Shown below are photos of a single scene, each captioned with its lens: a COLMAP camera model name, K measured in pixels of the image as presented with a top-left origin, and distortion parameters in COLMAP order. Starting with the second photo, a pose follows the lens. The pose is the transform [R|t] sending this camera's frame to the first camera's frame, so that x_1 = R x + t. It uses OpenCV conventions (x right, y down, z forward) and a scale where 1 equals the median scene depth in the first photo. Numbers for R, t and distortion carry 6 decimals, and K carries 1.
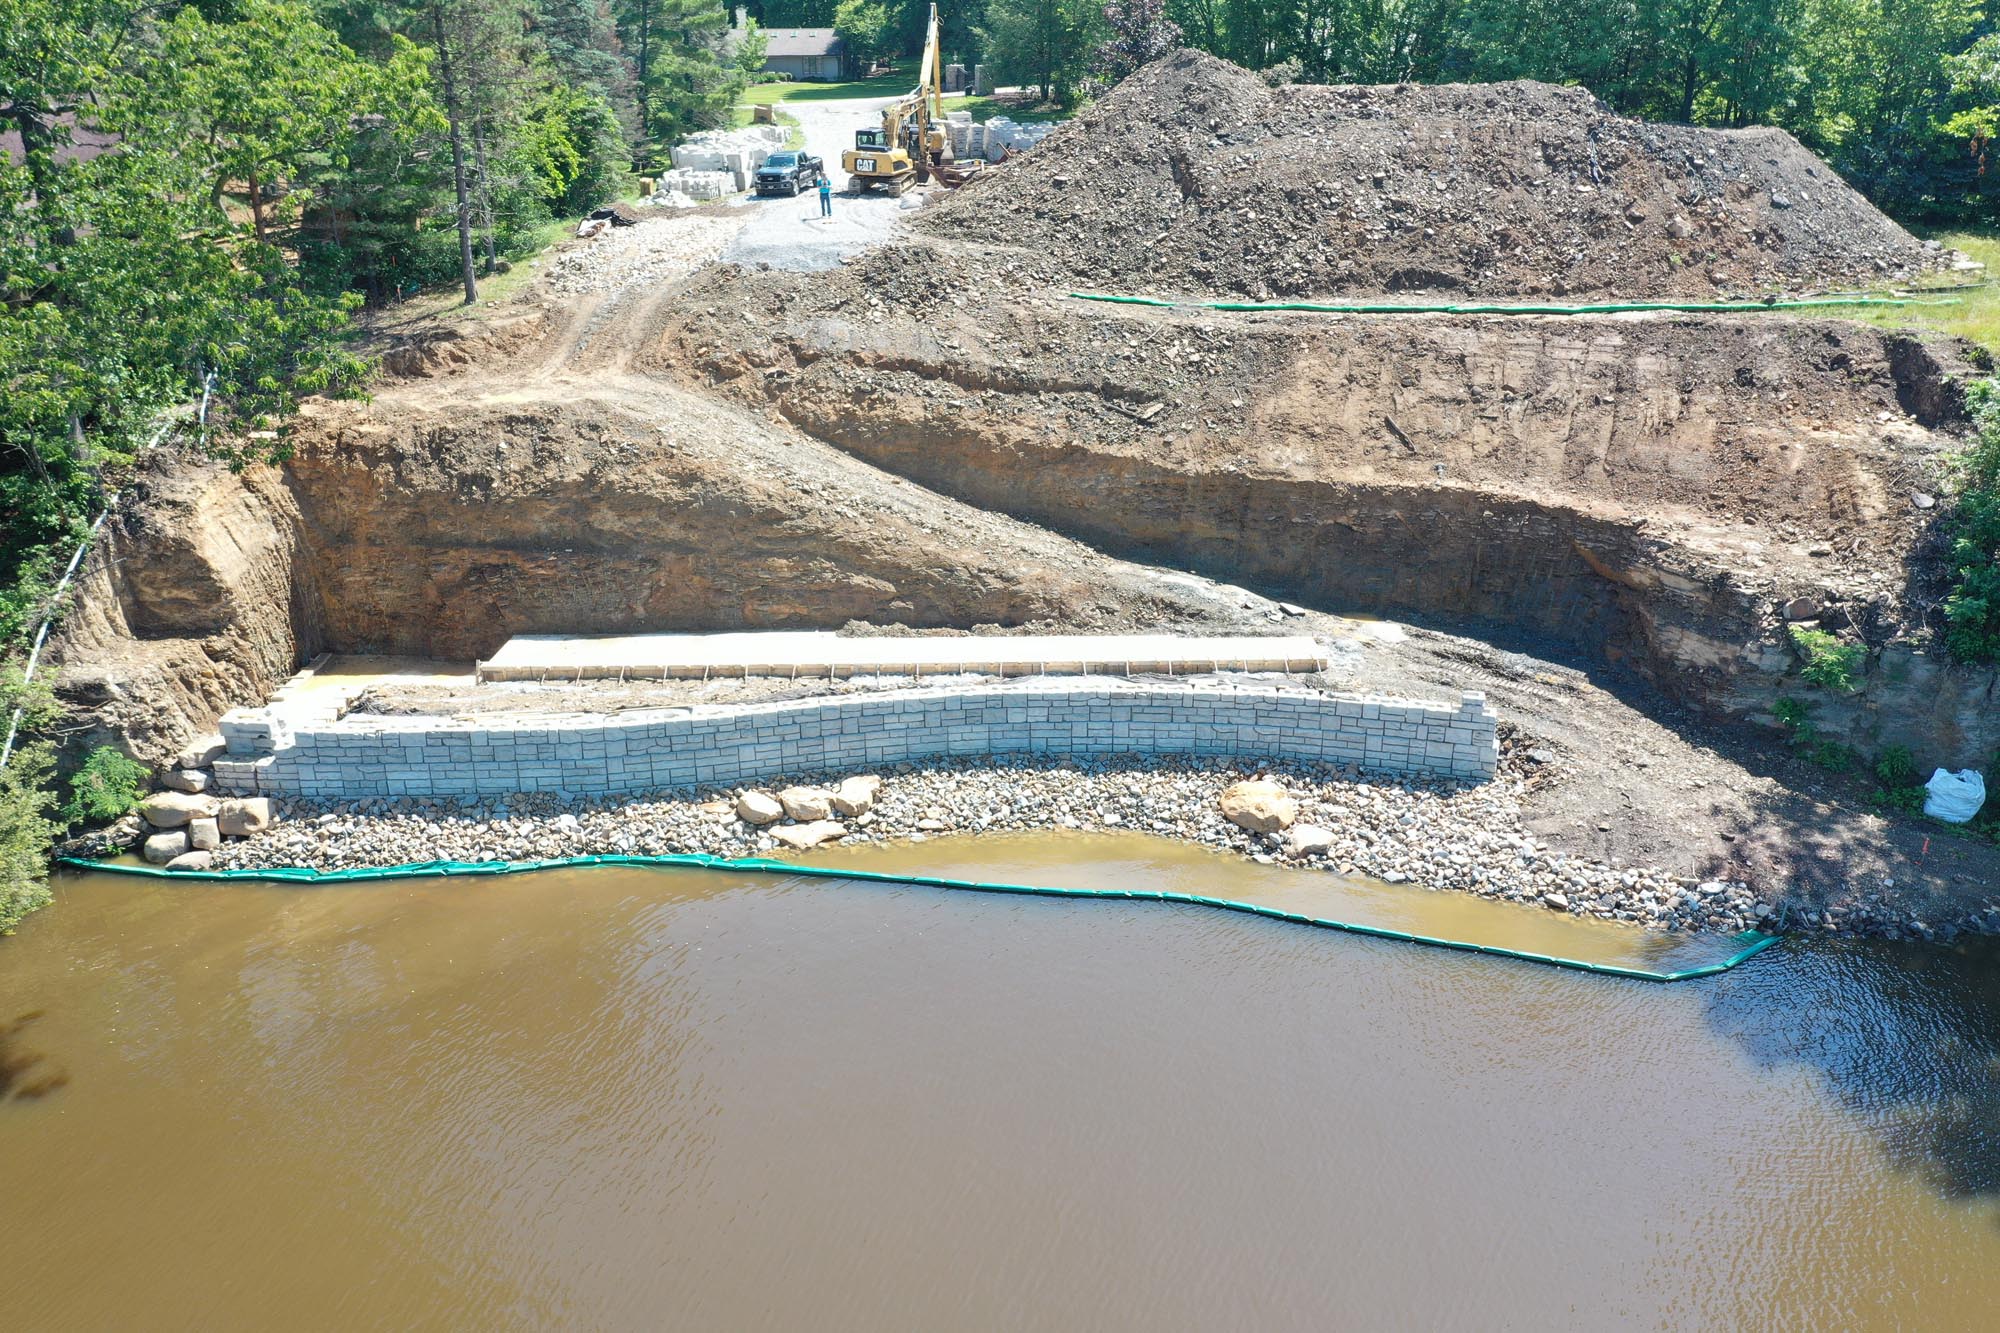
lens RADIAL K [[1576.4, 0, 1003.0], [0, 1576.4, 668.5], [0, 0, 1]] dist [0.007679, 0.002091]
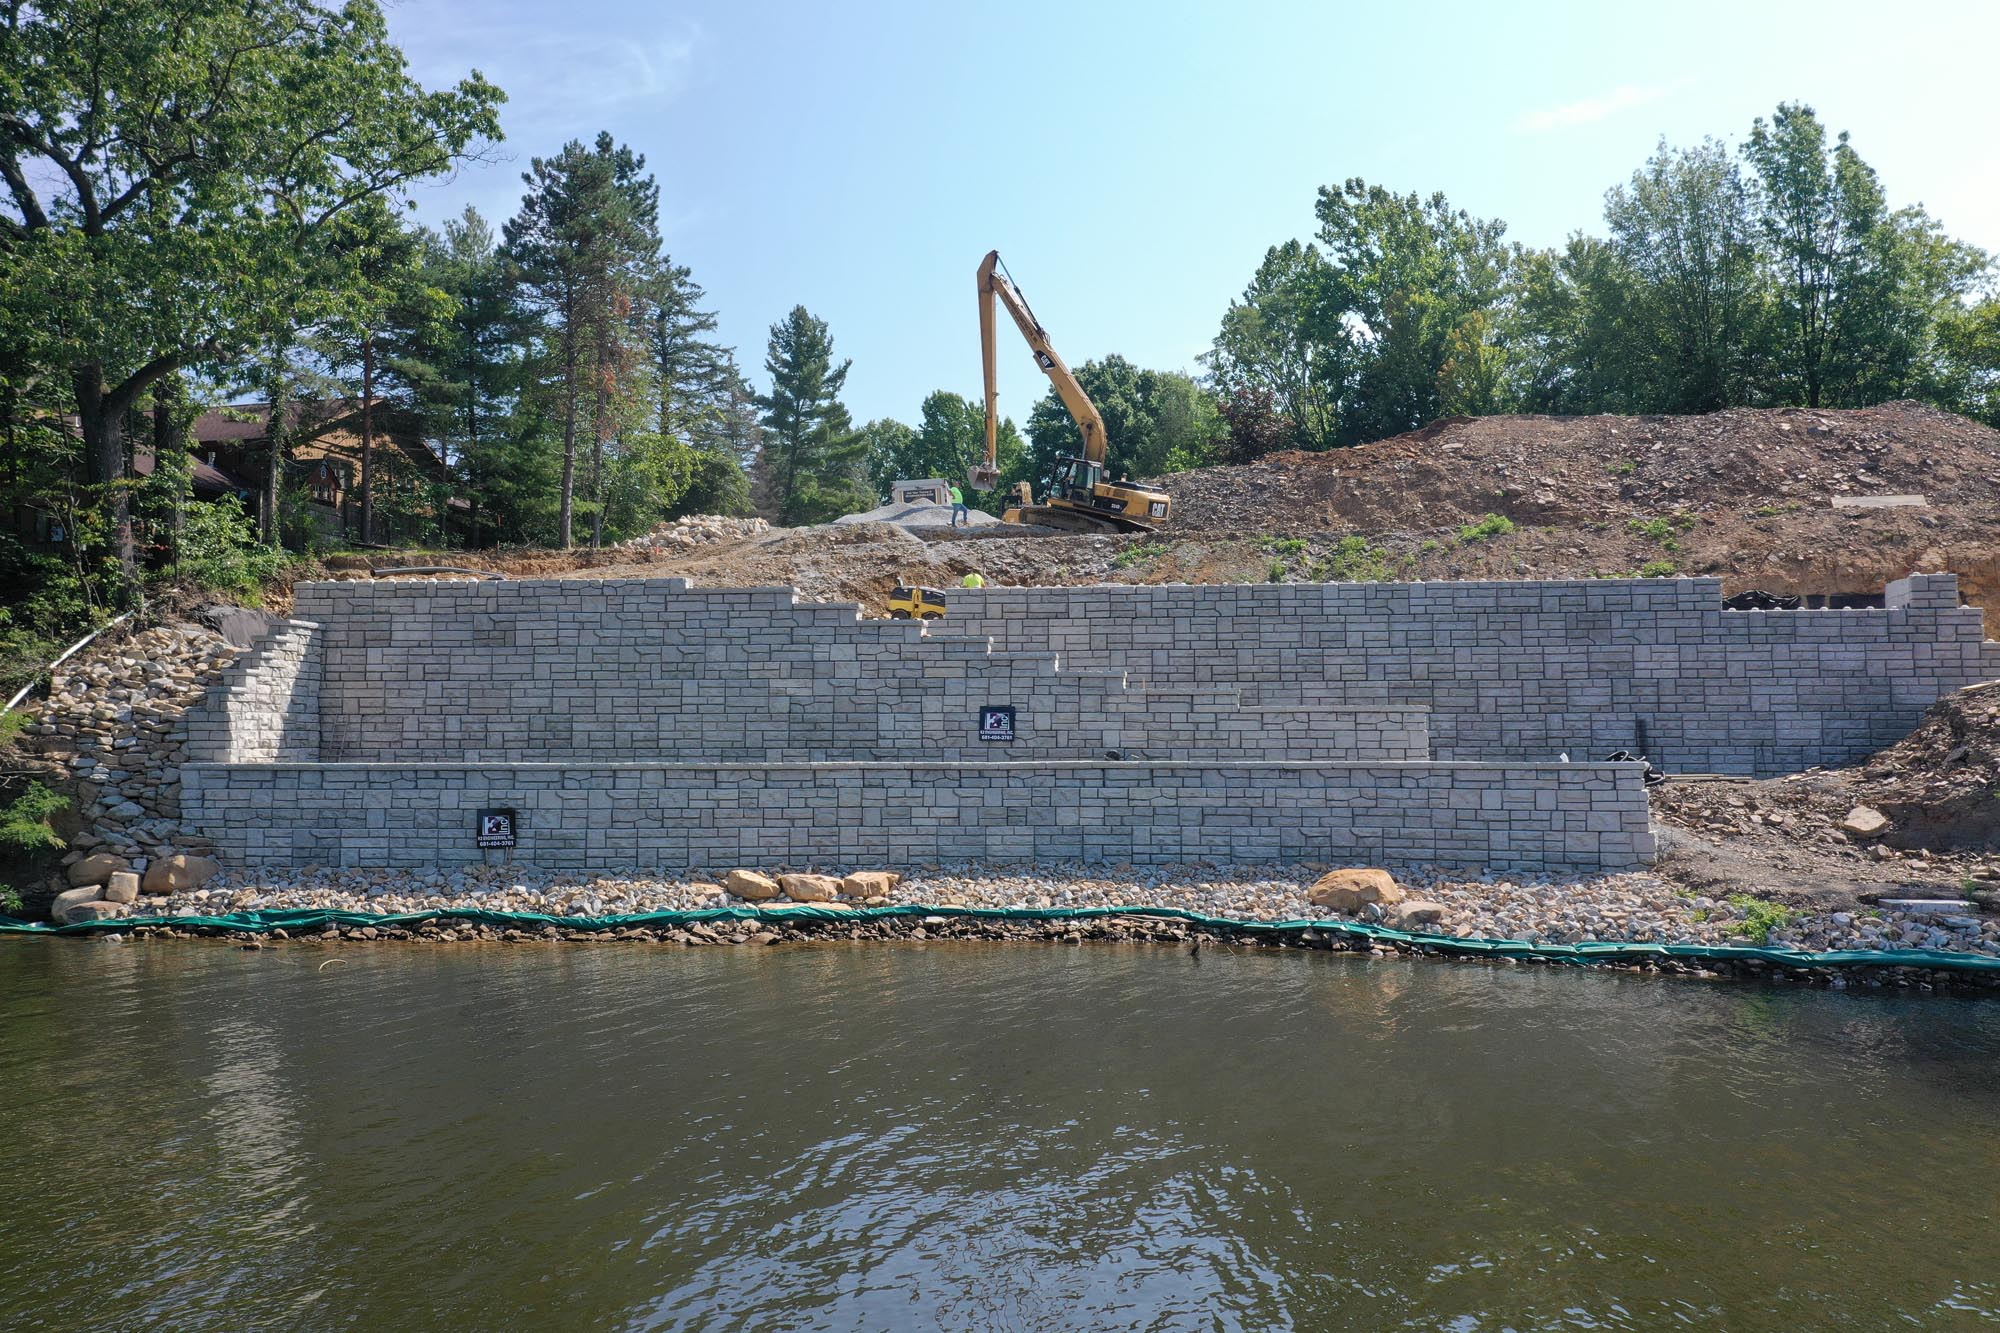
lens RADIAL K [[1576.4, 0, 998.0], [0, 1576.4, 666.5], [0, 0, 1]] dist [0.007679, 0.002091]
pose [[0.994339, 0.005737, -0.106098, 0.064137], [-0.045715, 0.924495, -0.378443, 0.291481], [0.095916, 0.381151, 0.919524, 0.190732]]
